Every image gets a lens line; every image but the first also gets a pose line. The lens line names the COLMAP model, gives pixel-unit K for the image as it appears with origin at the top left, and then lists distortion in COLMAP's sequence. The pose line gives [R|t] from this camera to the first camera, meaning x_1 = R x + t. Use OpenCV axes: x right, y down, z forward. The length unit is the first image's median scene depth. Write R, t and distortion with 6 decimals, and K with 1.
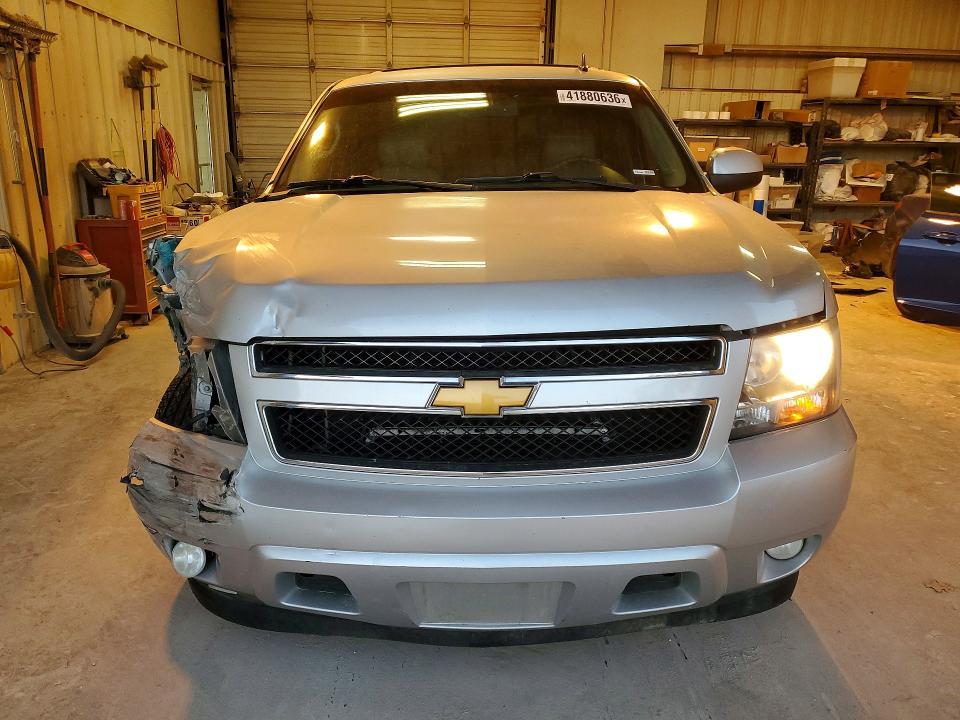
lens RADIAL K [[770.8, 0, 480.0], [0, 770.8, 360.0], [0, 0, 1]] dist [0.029023, -0.001453]
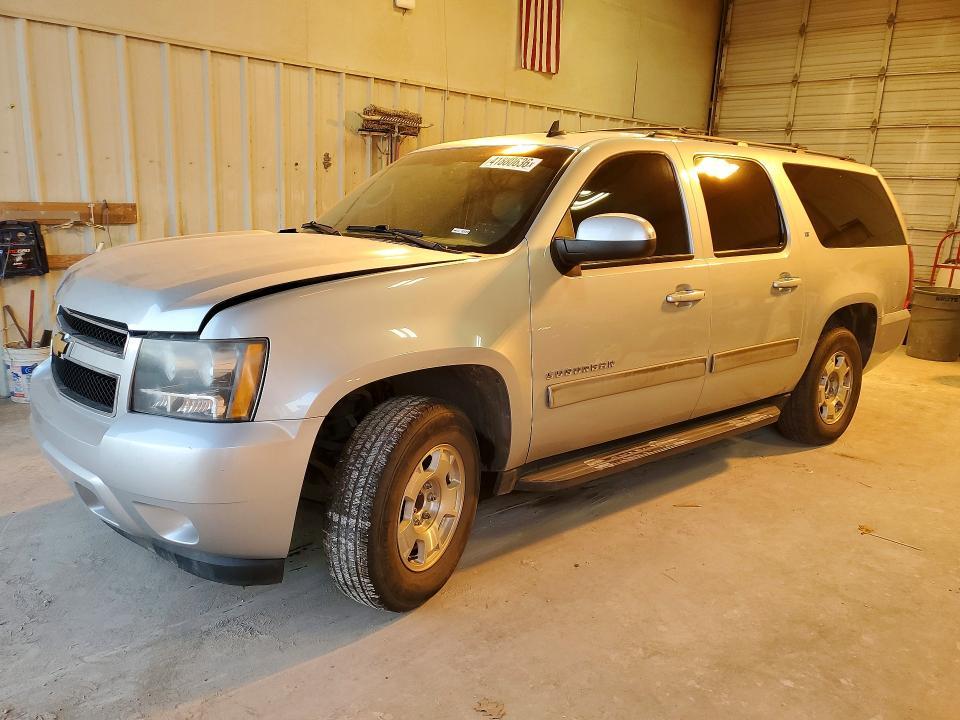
lens RADIAL K [[791.8, 0, 480.0], [0, 791.8, 360.0], [0, 0, 1]] dist [0.047672, 0.002584]
pose [[0.652451, 0.176487, -0.736994, 0.328694], [-0.235878, 0.971491, 0.023822, -0.030289], [0.720187, 0.158298, 0.675479, 0.090005]]
